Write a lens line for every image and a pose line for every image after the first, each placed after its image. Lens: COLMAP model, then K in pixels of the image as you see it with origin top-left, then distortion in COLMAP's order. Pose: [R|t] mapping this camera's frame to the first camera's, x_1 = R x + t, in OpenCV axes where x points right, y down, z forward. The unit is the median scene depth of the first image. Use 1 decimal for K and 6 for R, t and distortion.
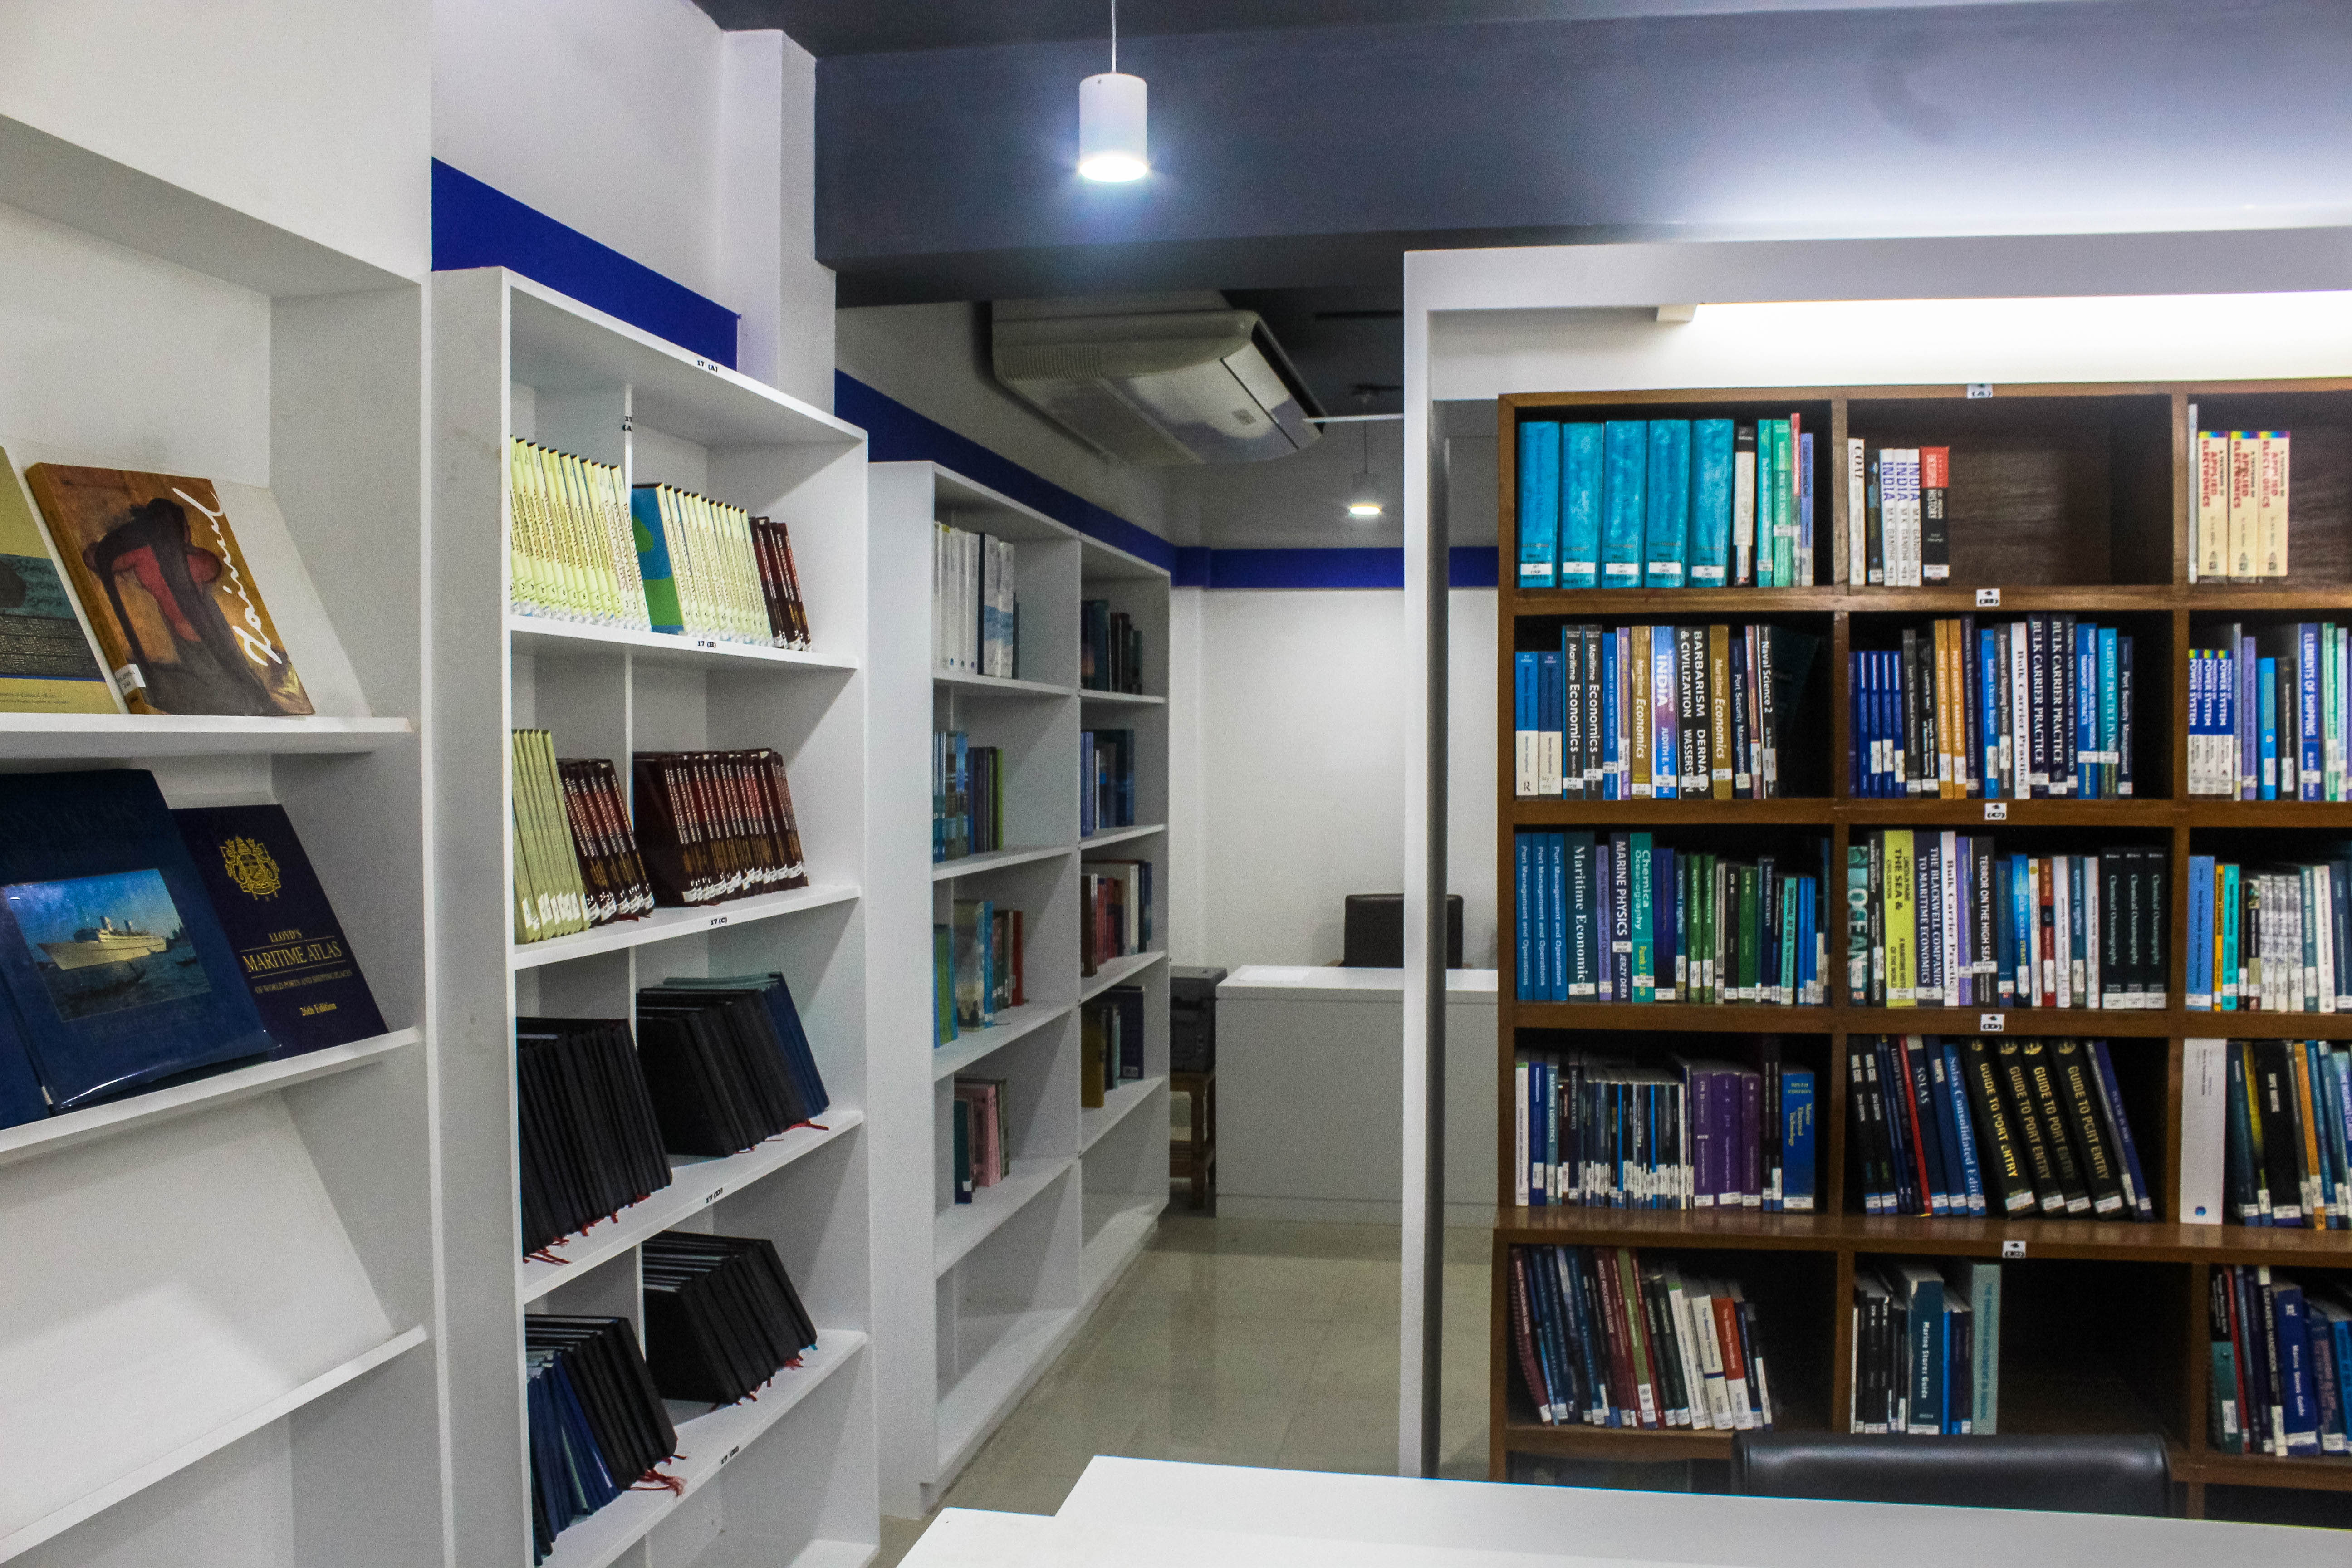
lens RADIAL K [[1919.9, 0, 1176.0], [0, 1919.9, 784.0], [0, 0, 1]] dist [-0.175194, 0.151490]
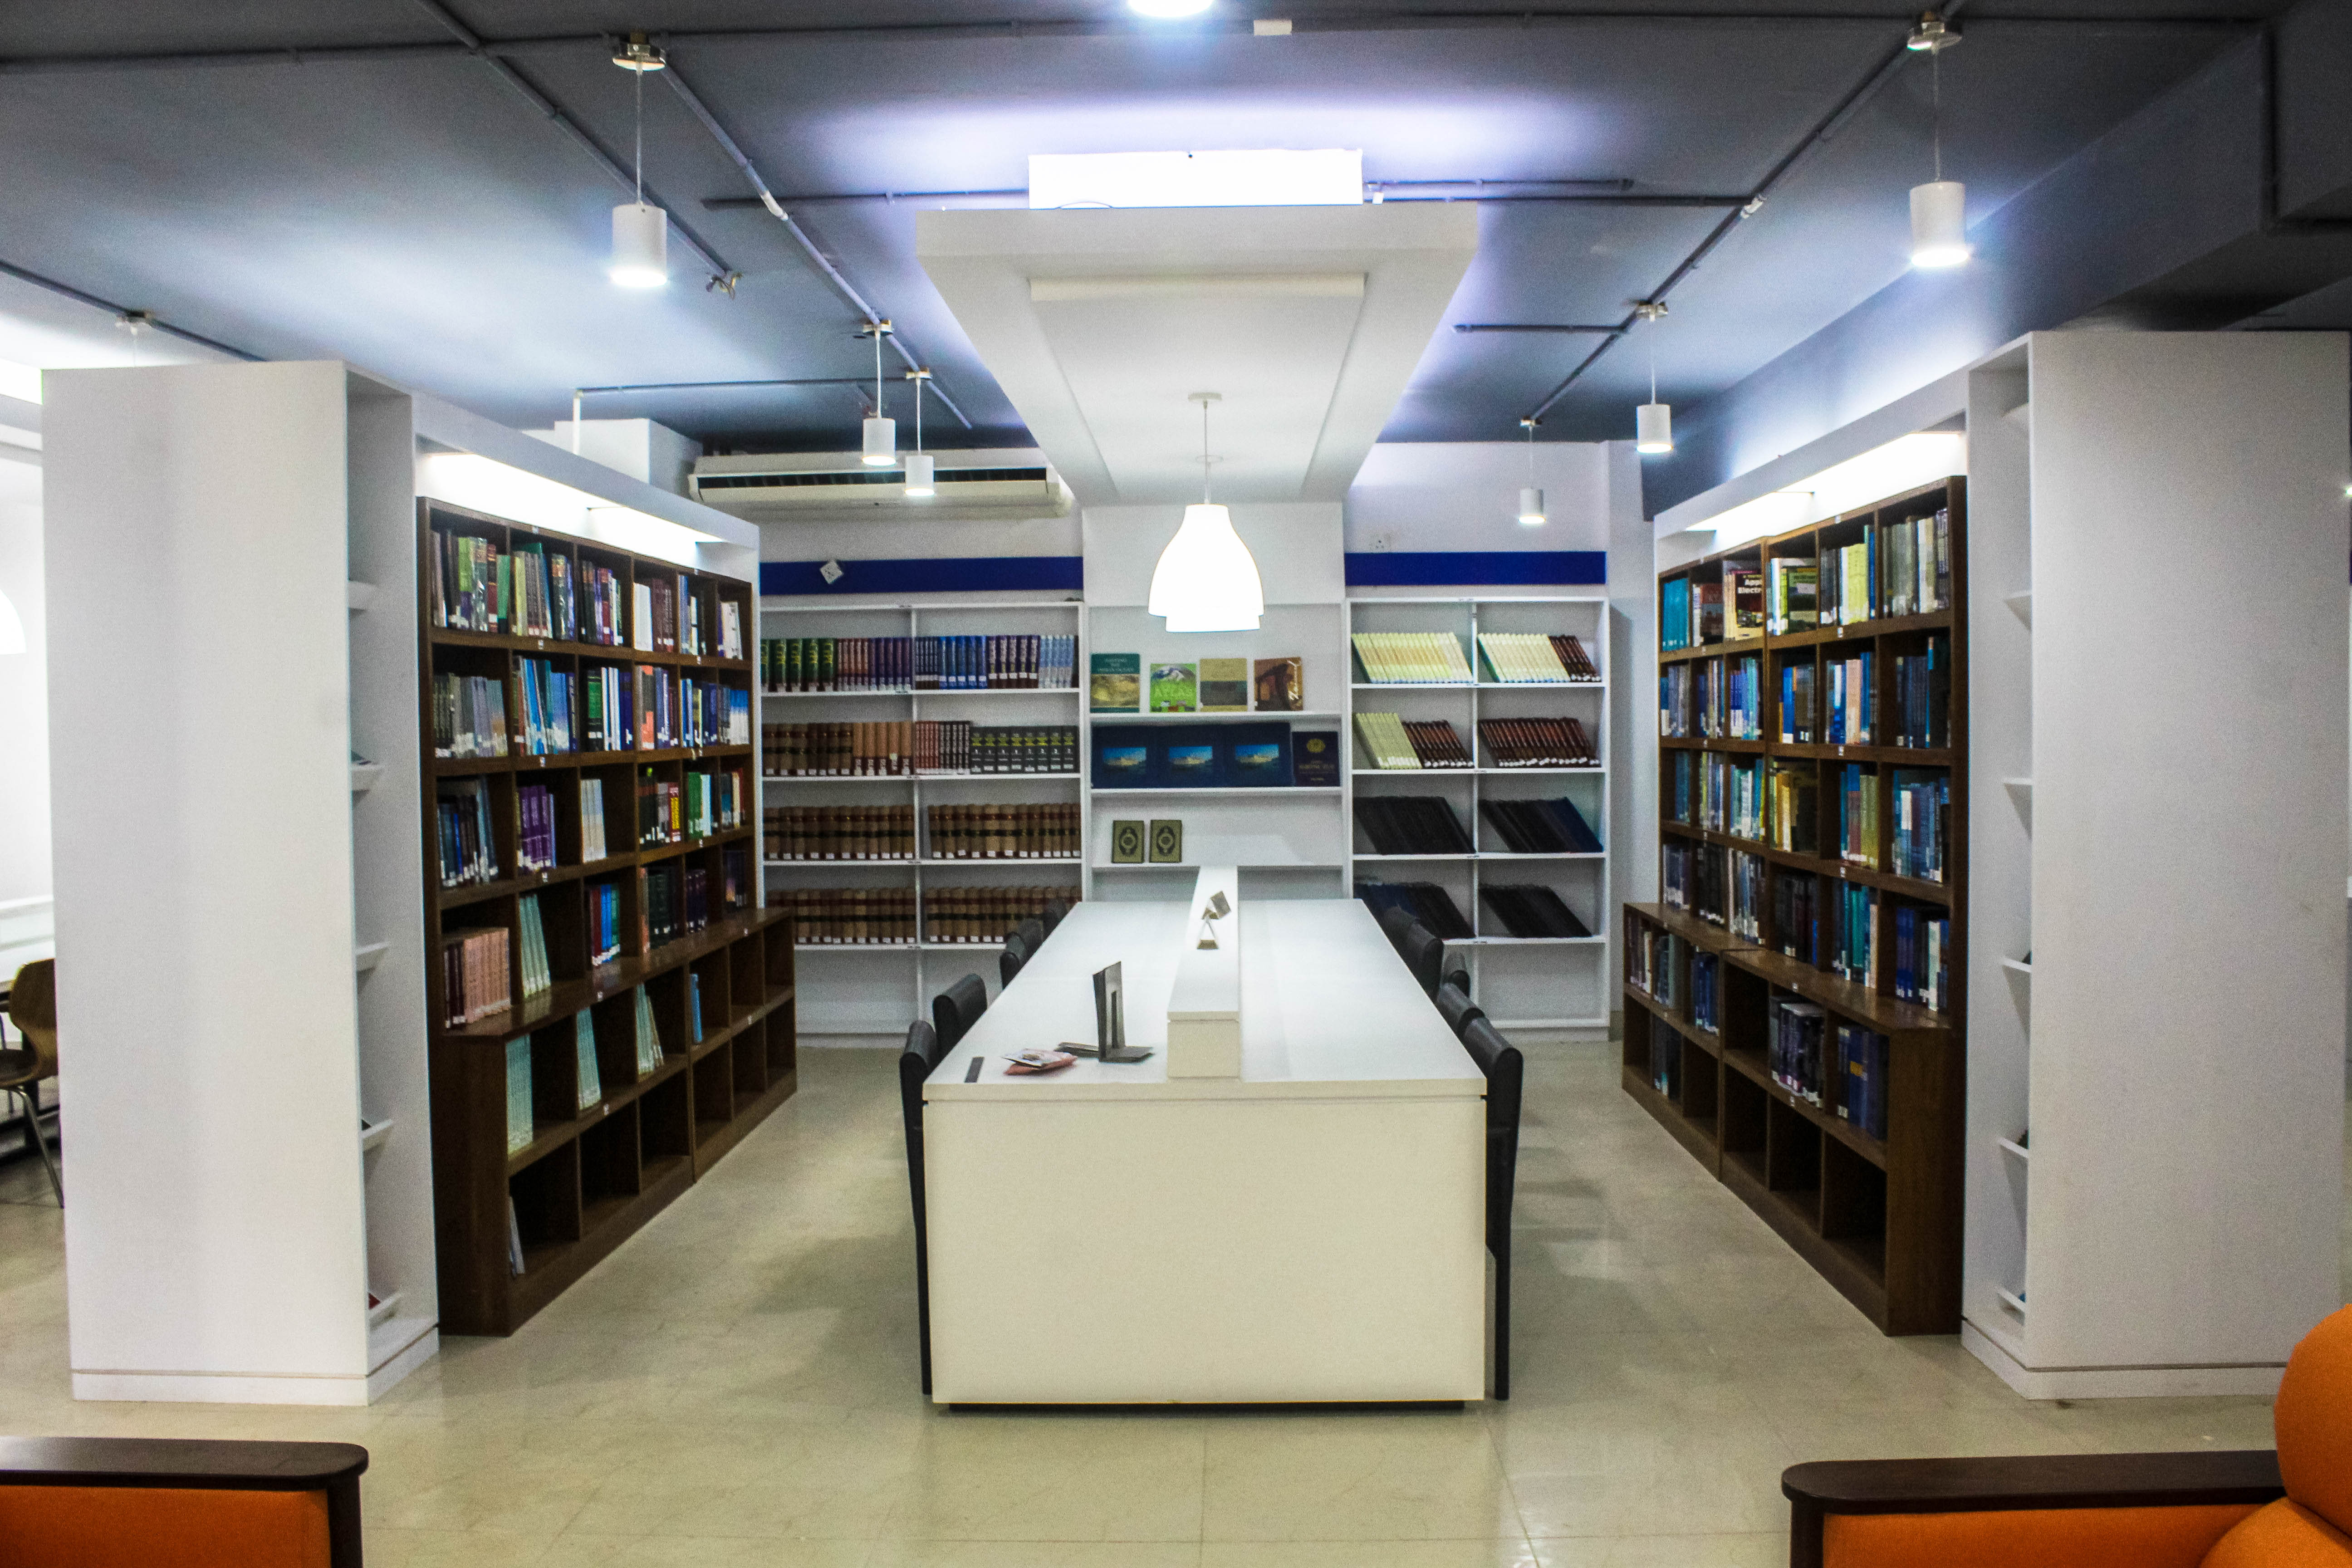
lens RADIAL K [[1919.9, 0, 1176.0], [0, 1919.9, 784.0], [0, 0, 1]] dist [-0.175194, 0.151490]
pose [[0.166625, 0.034491, -0.985417, 2.646788], [-0.007420, 0.999404, 0.033725, -0.009640], [0.985992, 0.001693, 0.166782, -0.038337]]
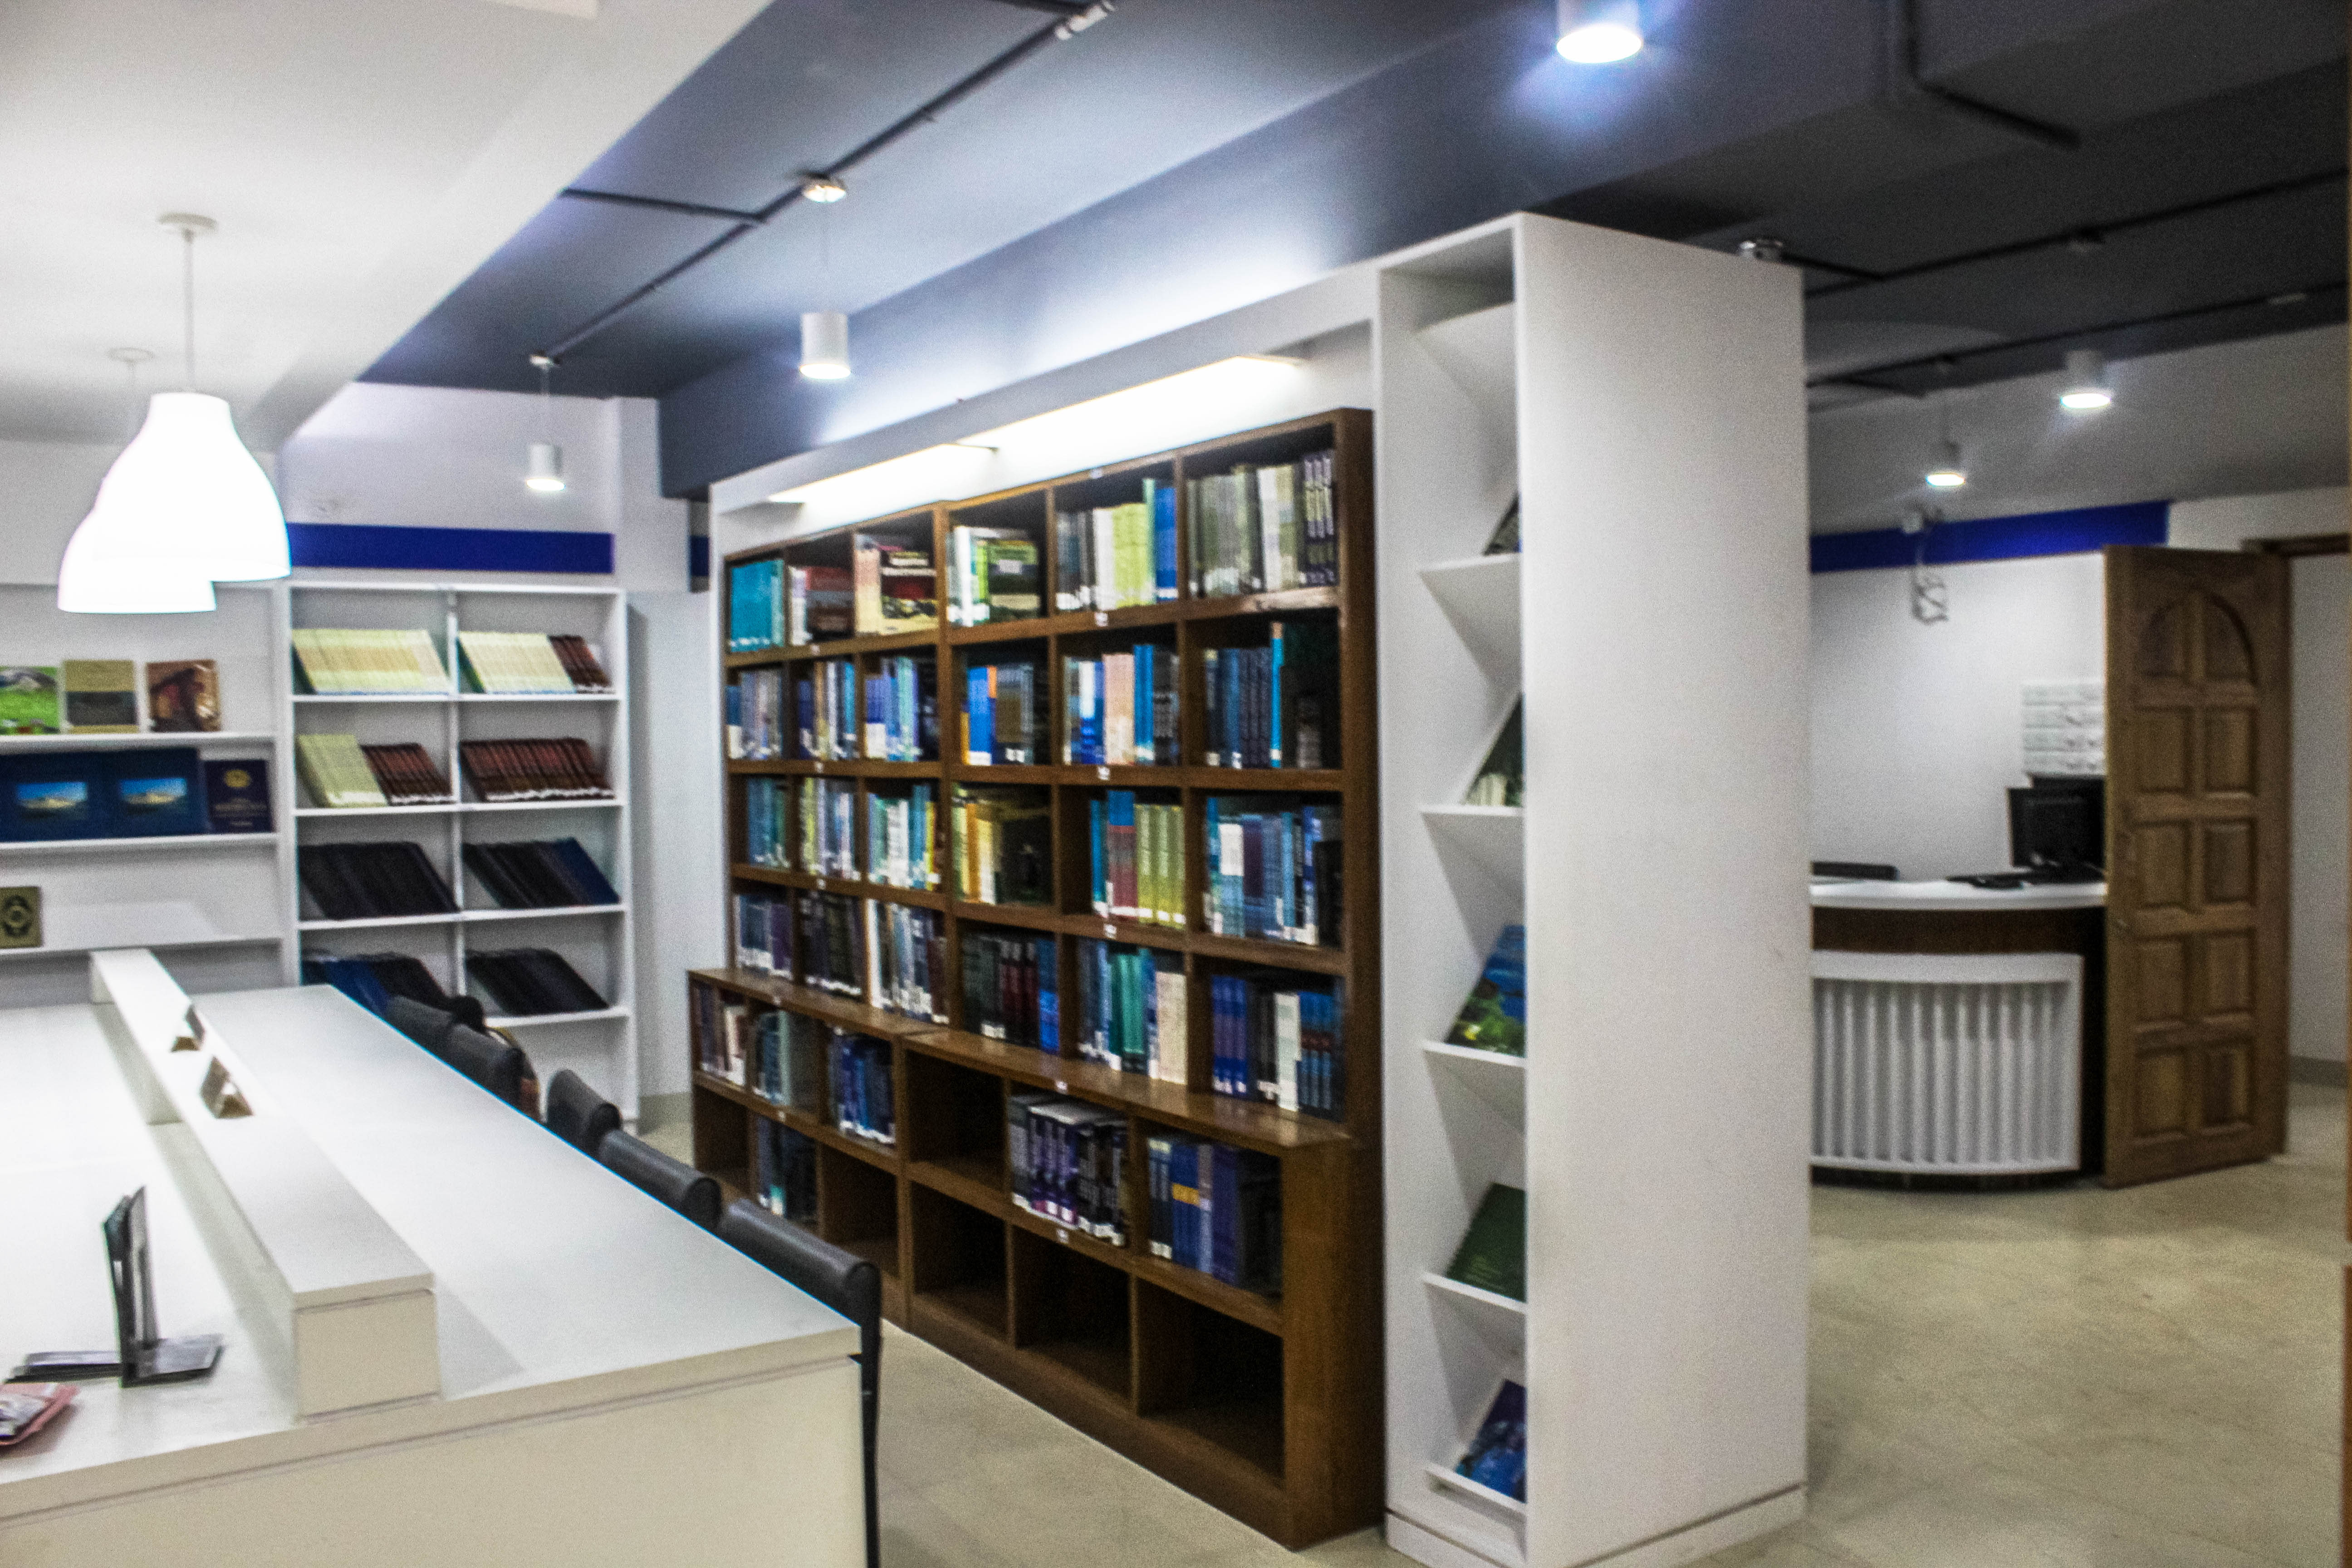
lens RADIAL K [[1919.9, 0, 1176.0], [0, 1919.9, 784.0], [0, 0, 1]] dist [-0.175194, 0.151490]
pose [[0.703503, 0.013159, -0.710571, 2.014642], [0.000008, 0.999828, 0.018523, -0.003637], [0.710692, -0.013037, 0.703382, -0.064484]]
